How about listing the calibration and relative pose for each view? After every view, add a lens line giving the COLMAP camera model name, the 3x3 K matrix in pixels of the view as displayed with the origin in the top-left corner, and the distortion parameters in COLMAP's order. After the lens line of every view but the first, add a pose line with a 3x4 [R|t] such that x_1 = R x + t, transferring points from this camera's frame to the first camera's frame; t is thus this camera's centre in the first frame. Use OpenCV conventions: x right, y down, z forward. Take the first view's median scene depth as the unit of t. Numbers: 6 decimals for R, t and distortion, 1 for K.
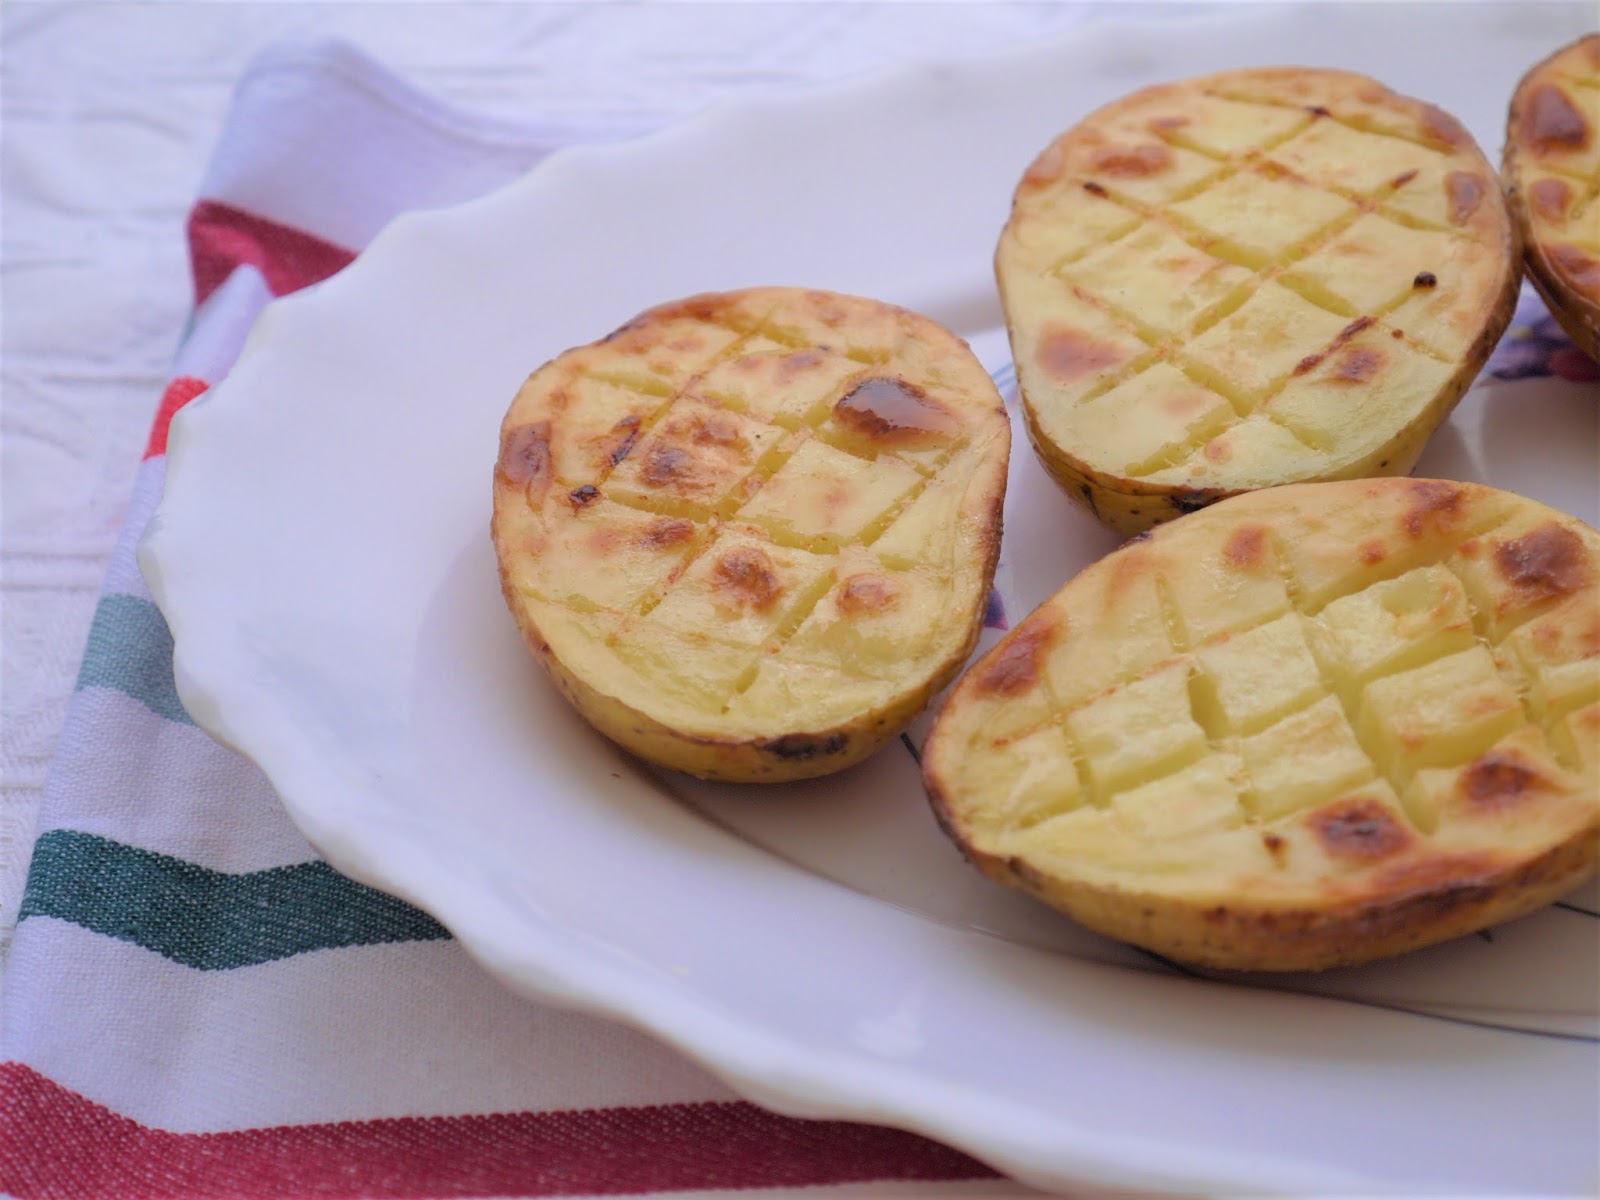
lens RADIAL K [[3801.9, 0, 774.3], [0, 3801.9, 617.7], [0, 0, 1]] dist [0.206010, 0.000000]
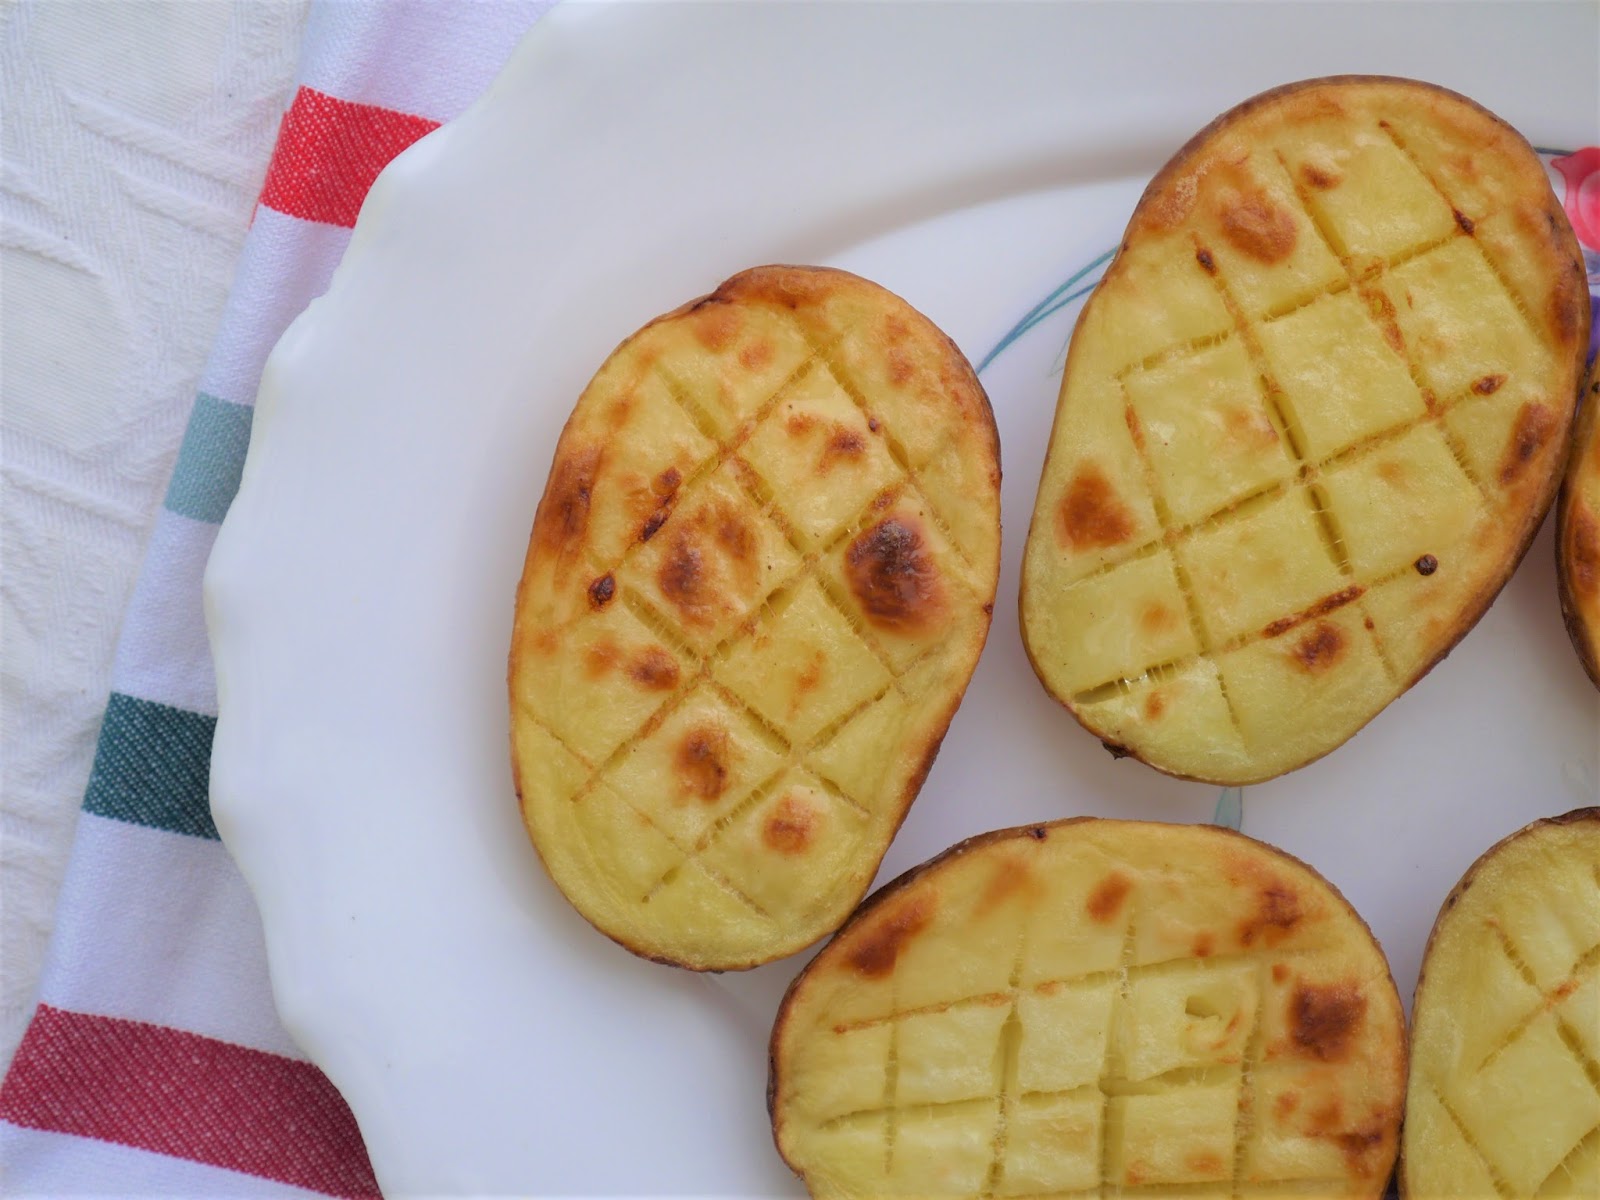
lens RADIAL K [[3801.9, 0, 795.4], [0, 3801.9, 610.3], [0, 0, 1]] dist [0.206010, 0.000000]
pose [[0.960821, 0.273508, 0.044904, -0.044332], [-0.179081, 0.488941, 0.853737, -1.010350], [0.211549, -0.828330, 0.518765, 0.427891]]
